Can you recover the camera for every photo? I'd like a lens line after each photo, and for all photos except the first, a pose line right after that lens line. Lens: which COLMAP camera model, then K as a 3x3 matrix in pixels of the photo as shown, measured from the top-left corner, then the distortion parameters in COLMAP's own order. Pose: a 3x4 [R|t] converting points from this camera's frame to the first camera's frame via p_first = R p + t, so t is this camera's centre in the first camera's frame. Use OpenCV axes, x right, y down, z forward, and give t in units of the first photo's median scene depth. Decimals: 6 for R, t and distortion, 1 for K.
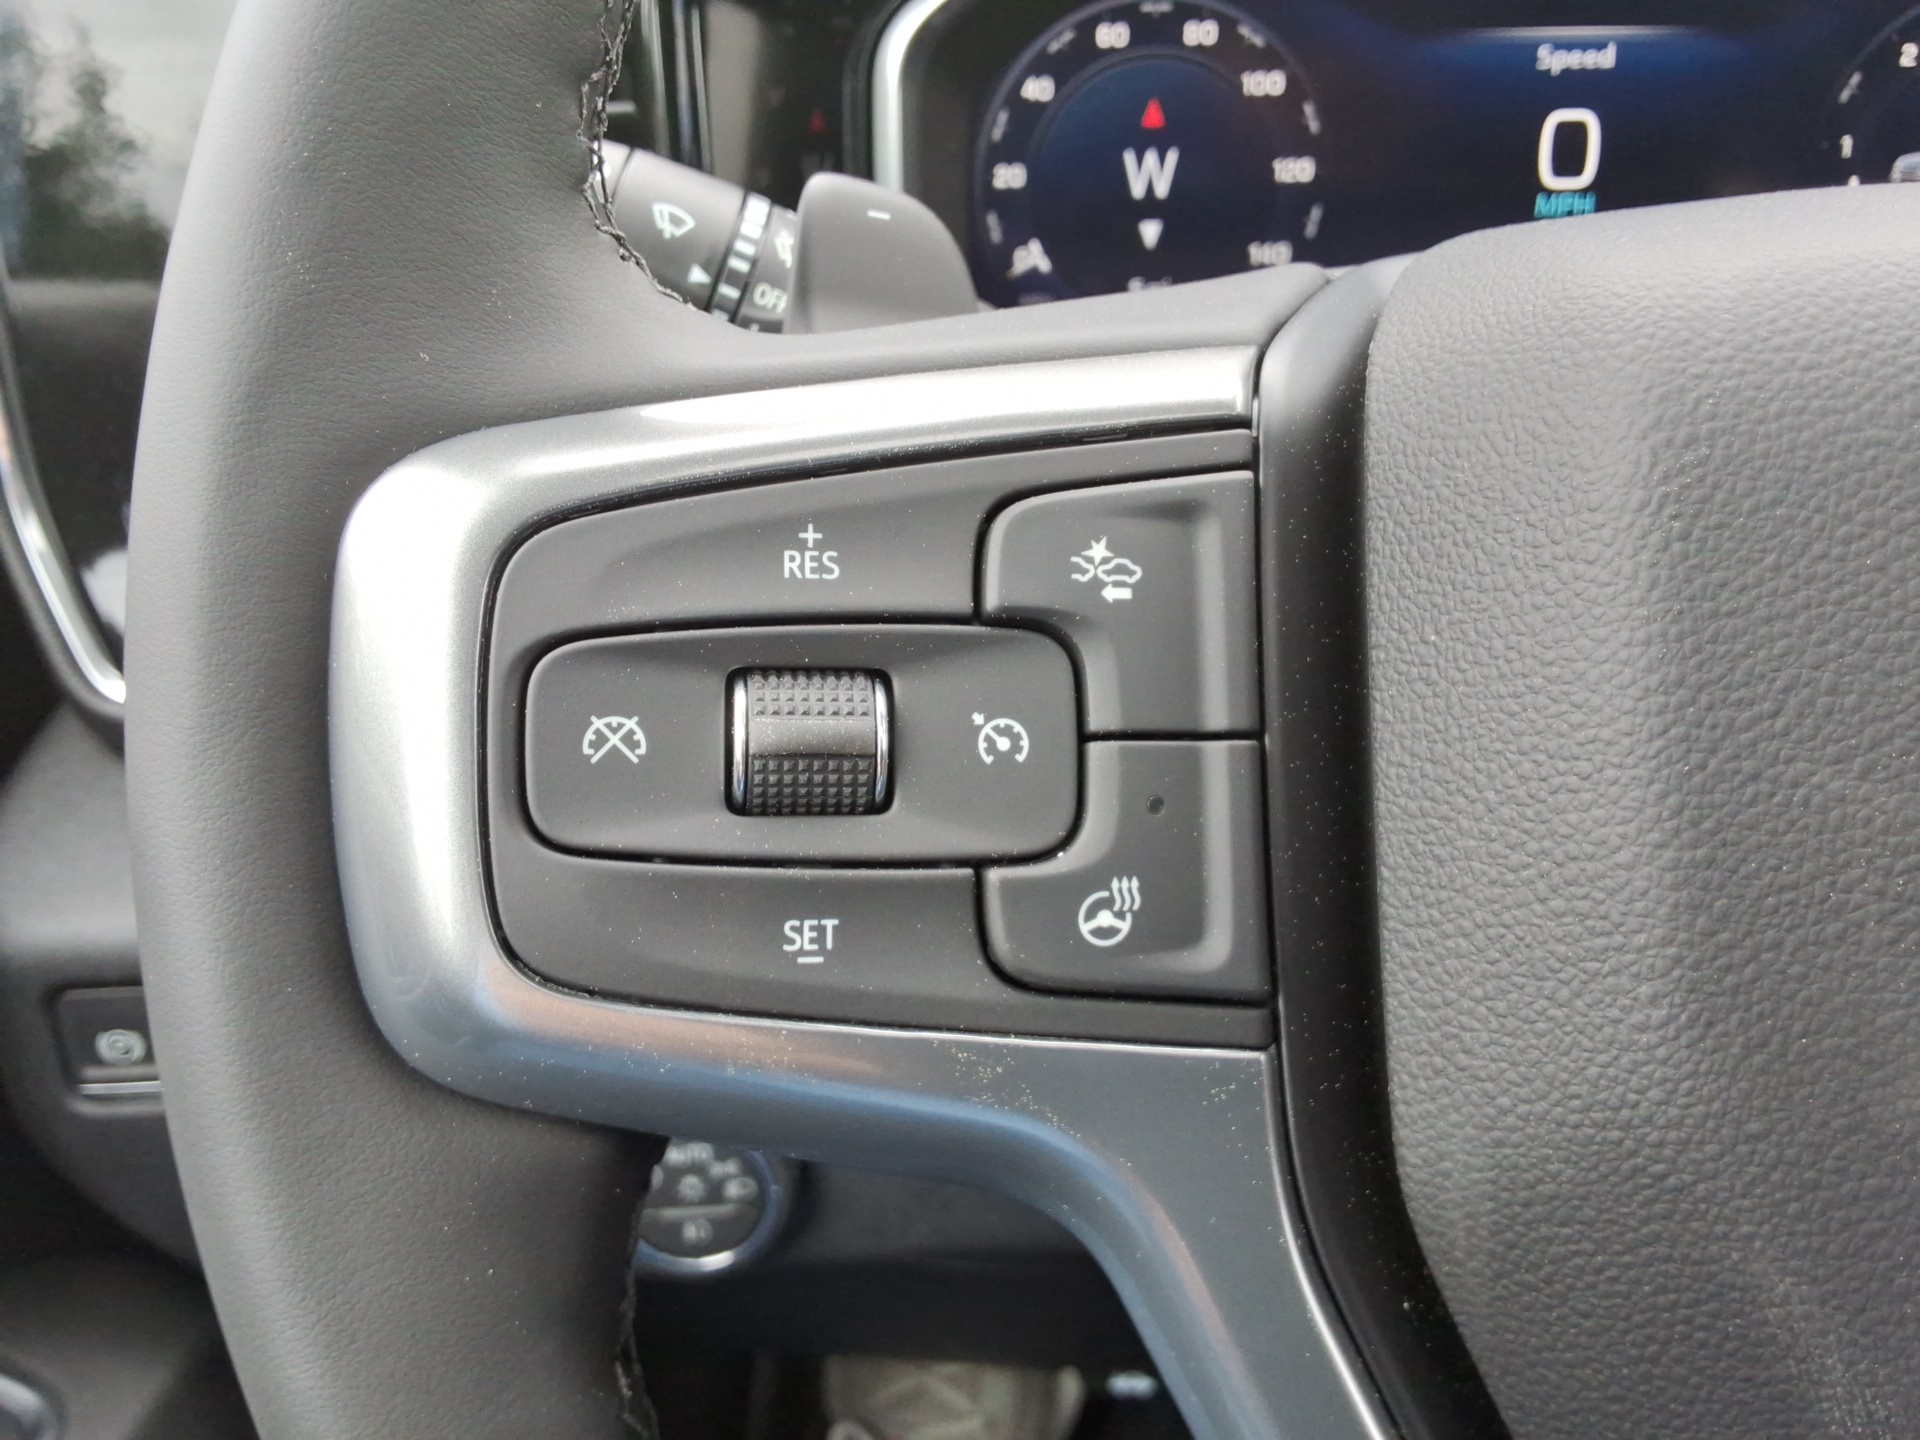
lens RADIAL K [[1587.3, 0, 974.5], [0, 1587.3, 683.5], [0, 0, 1]] dist [0.134183, -0.242267]
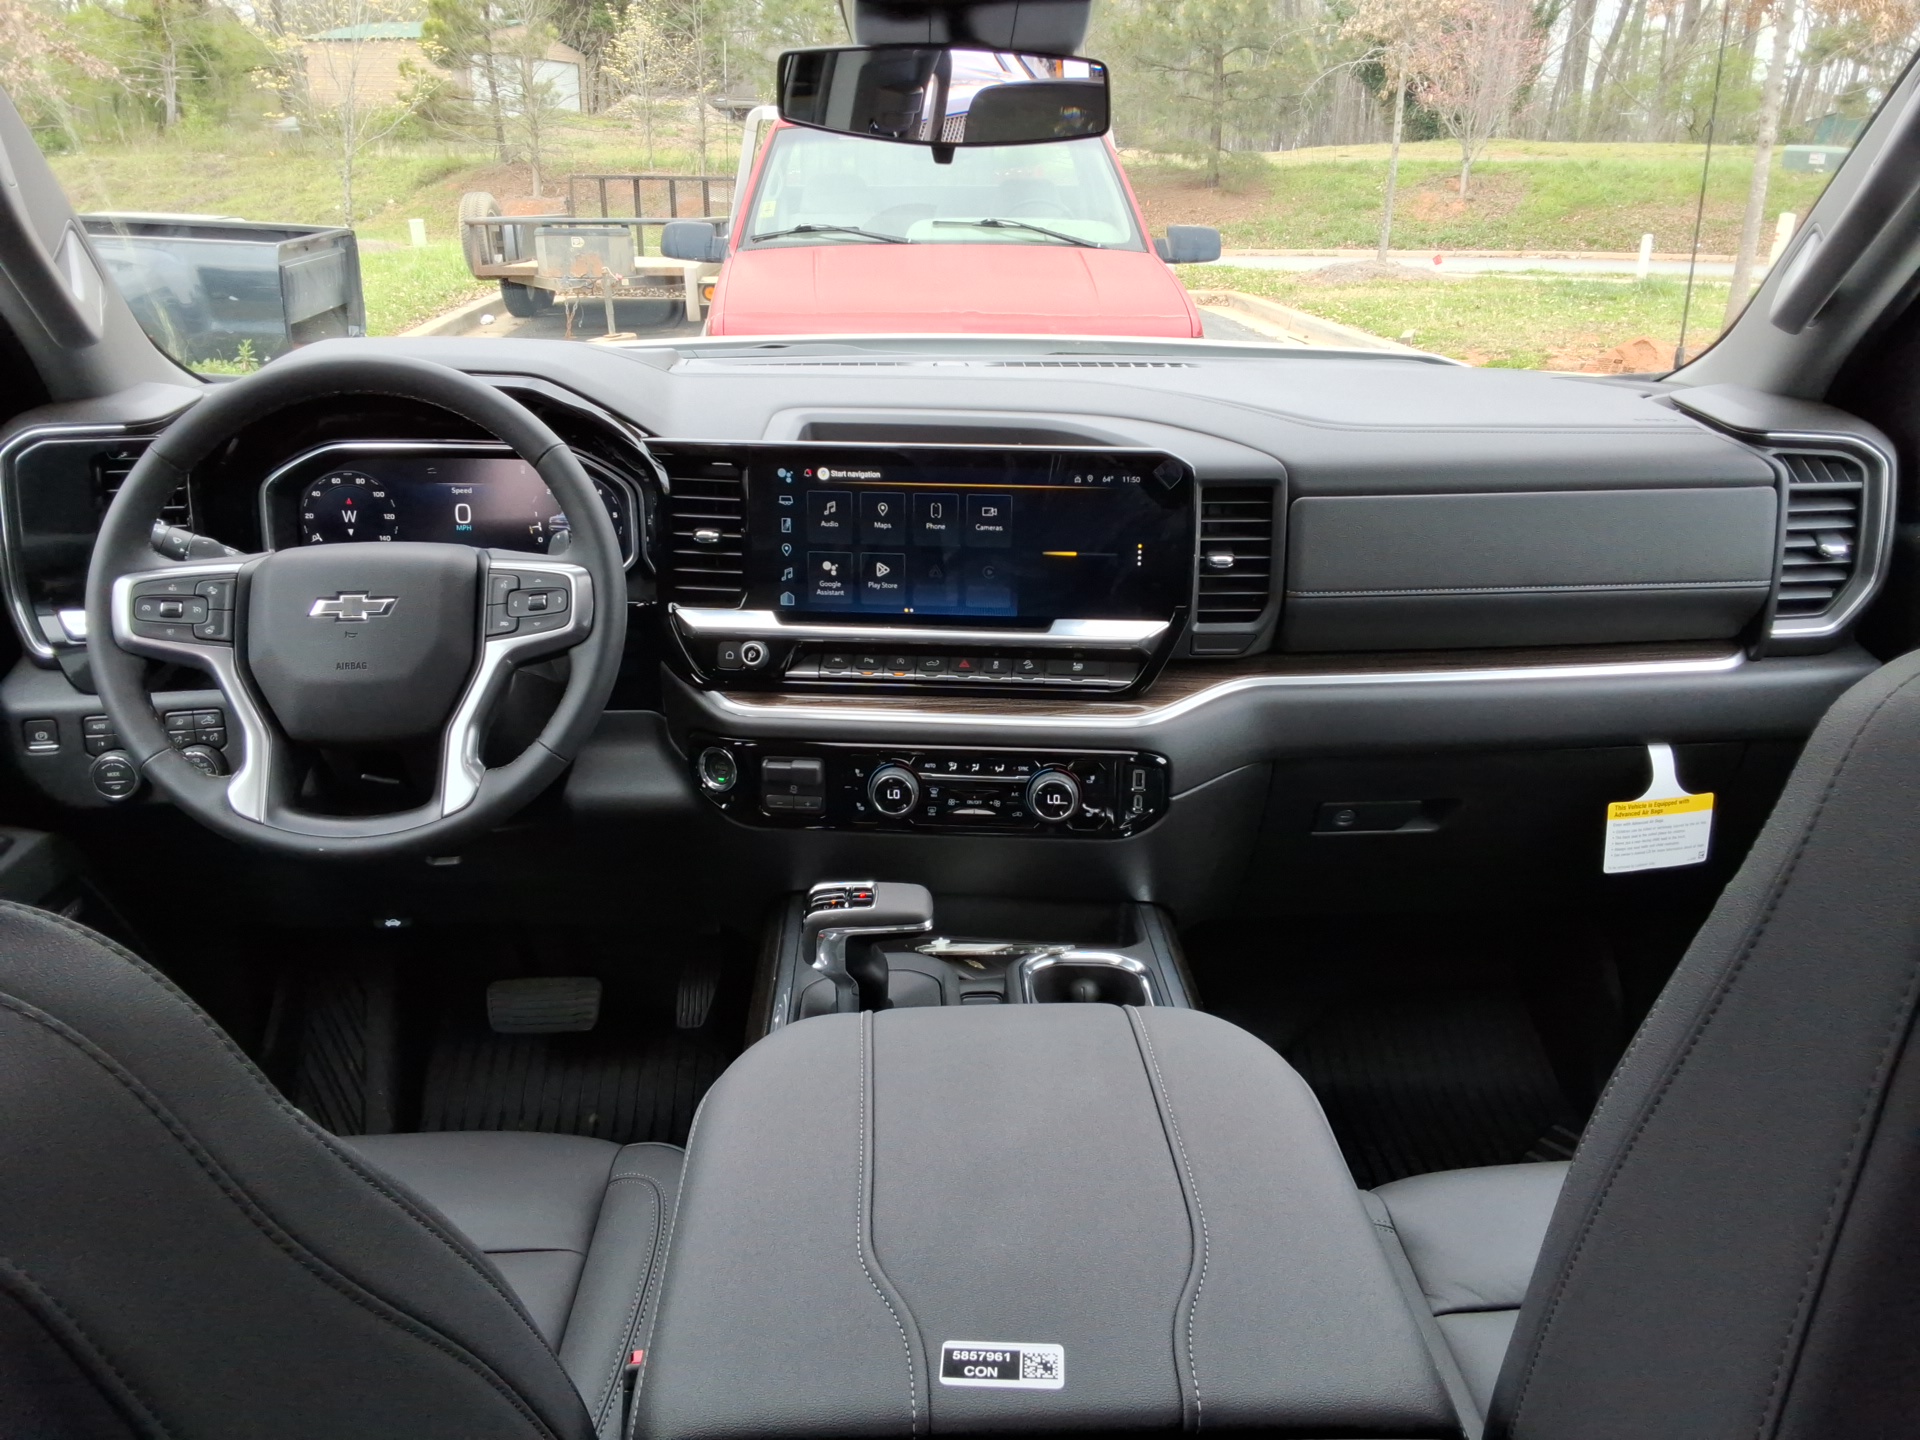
lens RADIAL K [[1533.2, 0, 990.4], [0, 1533.2, 689.1], [0, 0, 1]] dist [0.103611, -0.172026]
pose [[0.986371, -0.003613, 0.164497, 1.658675], [0.023456, 0.992636, -0.118846, 0.905420], [-0.162856, 0.121085, 0.979192, -4.553338]]
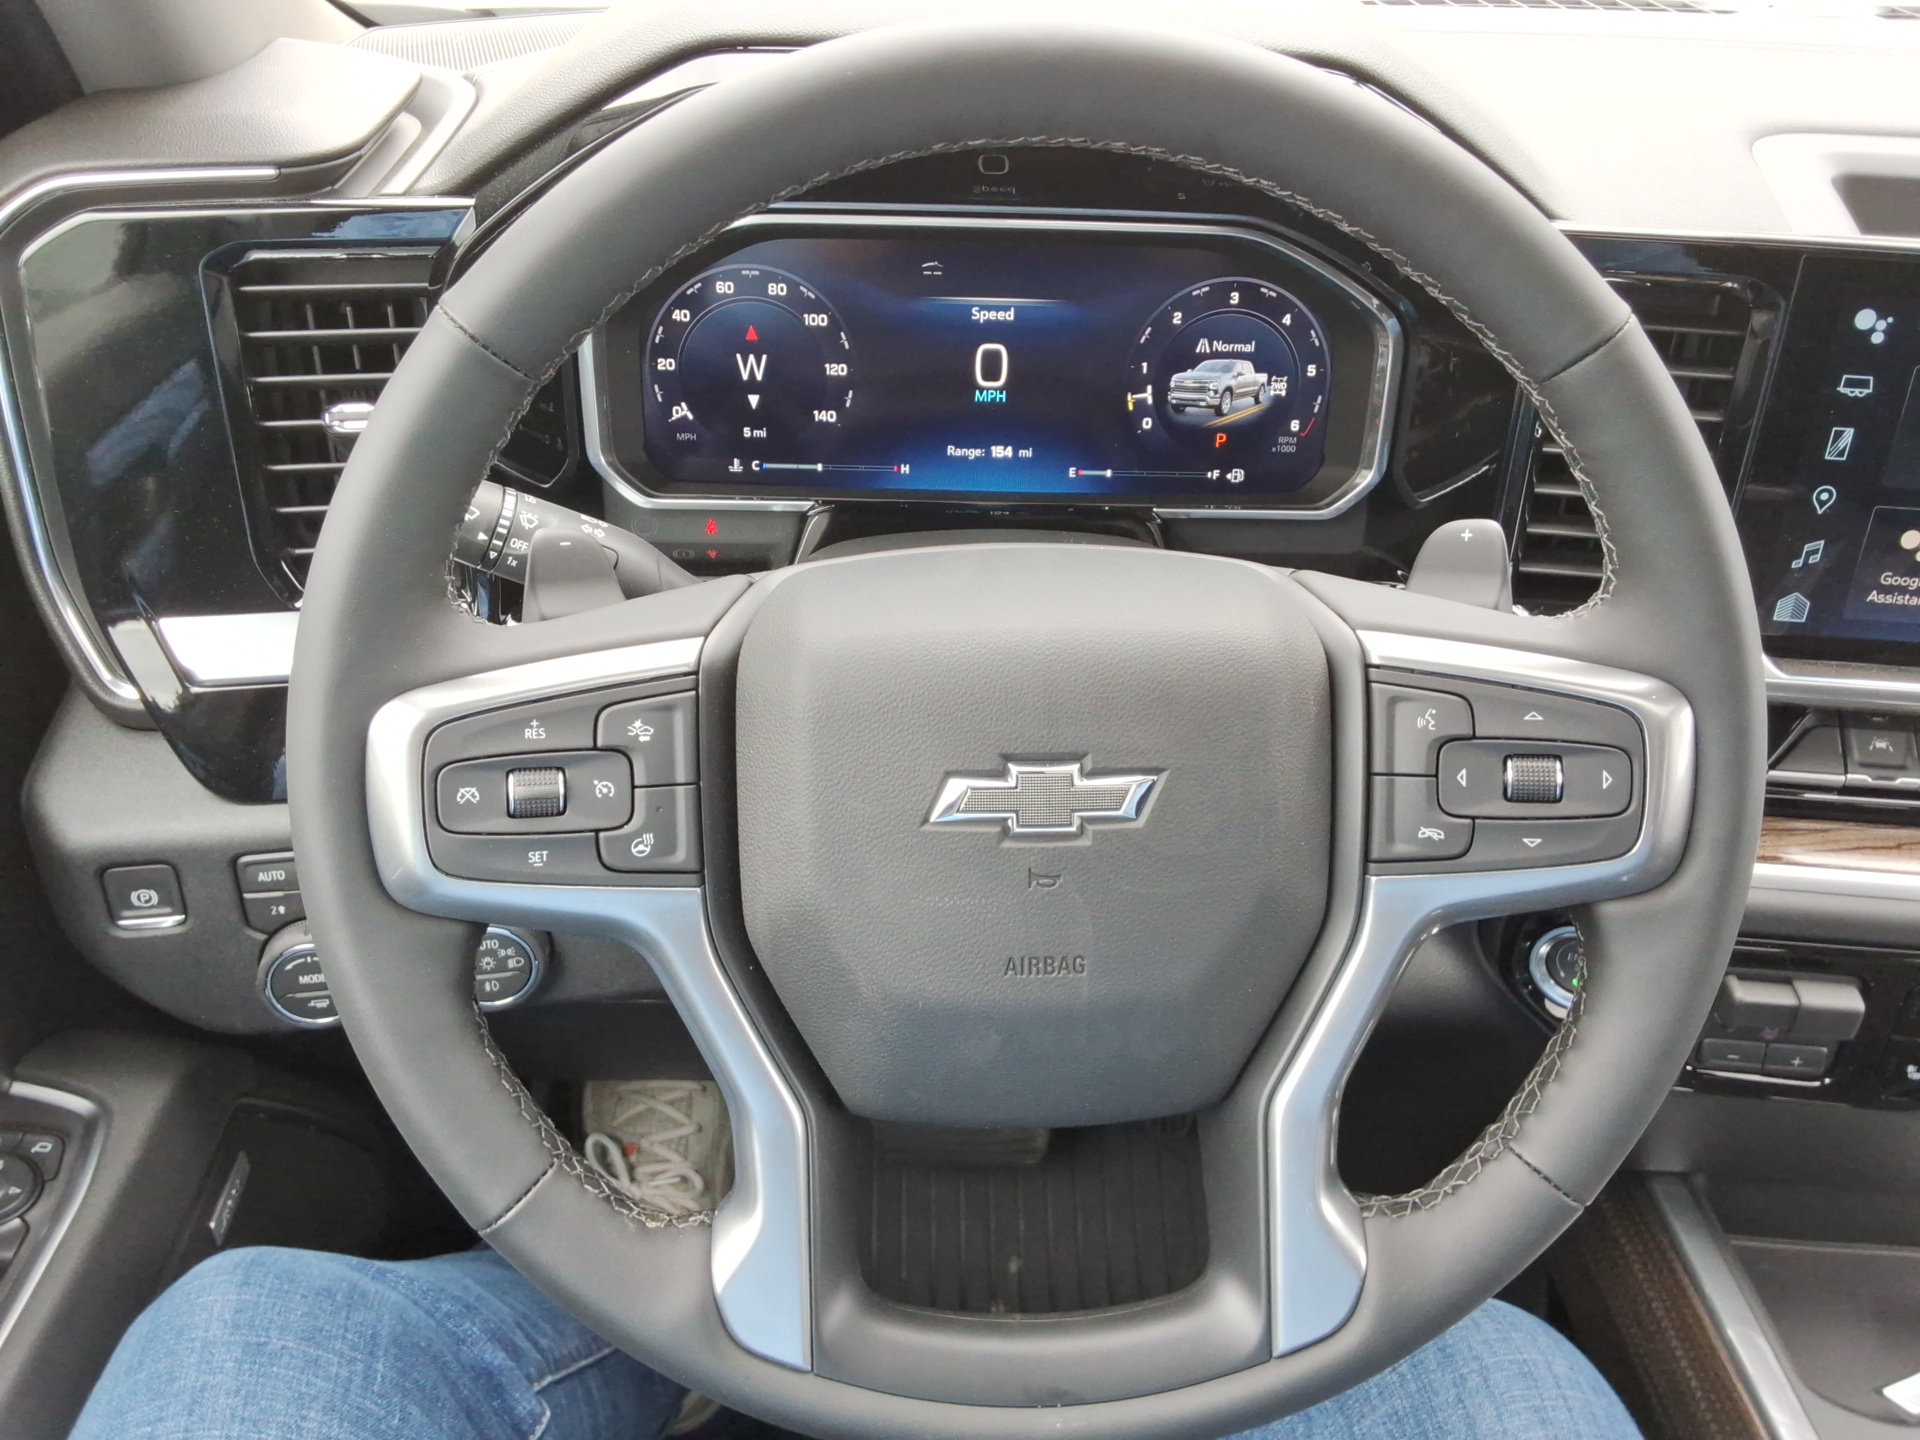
lens RADIAL K [[1550.5, 0, 982.2], [0, 1550.5, 698.2], [0, 0, 1]] dist [0.139597, -0.225155]
pose [[0.988500, -0.013979, 0.150574, 0.166223], [-0.003752, 0.993144, 0.116835, -0.285501], [-0.151175, -0.116056, 0.981671, -1.166949]]
